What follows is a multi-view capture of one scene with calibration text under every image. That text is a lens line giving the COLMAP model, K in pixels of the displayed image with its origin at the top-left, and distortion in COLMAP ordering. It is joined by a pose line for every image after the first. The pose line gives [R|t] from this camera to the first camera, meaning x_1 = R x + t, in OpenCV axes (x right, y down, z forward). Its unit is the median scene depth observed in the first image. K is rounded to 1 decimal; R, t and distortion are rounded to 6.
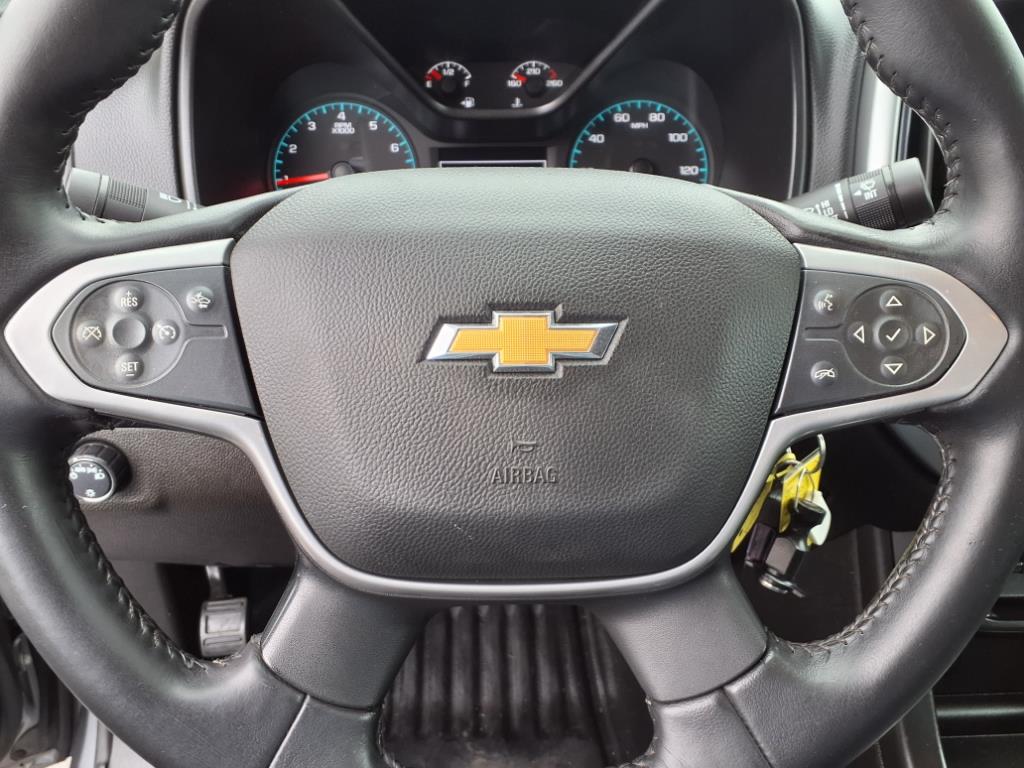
lens RADIAL K [[820.4, 0, 513.0], [0, 820.4, 384.8], [0, 0, 1]] dist [0.040062, -0.035581]
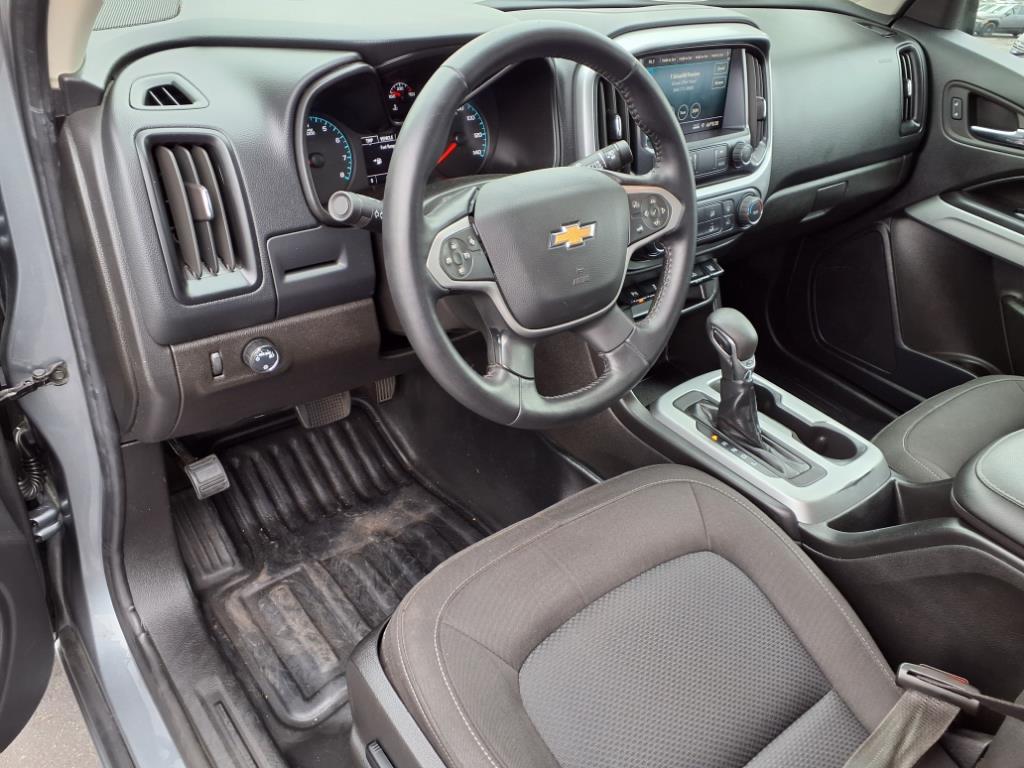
lens RADIAL K [[820.4, 0, 508.6], [0, 820.4, 367.8], [0, 0, 1]] dist [0.040062, -0.035581]
pose [[0.788508, -0.266704, 0.554188, -0.943143], [0.185350, 0.962238, 0.199359, -0.110138], [-0.586430, -0.054477, 0.808166, -0.616553]]
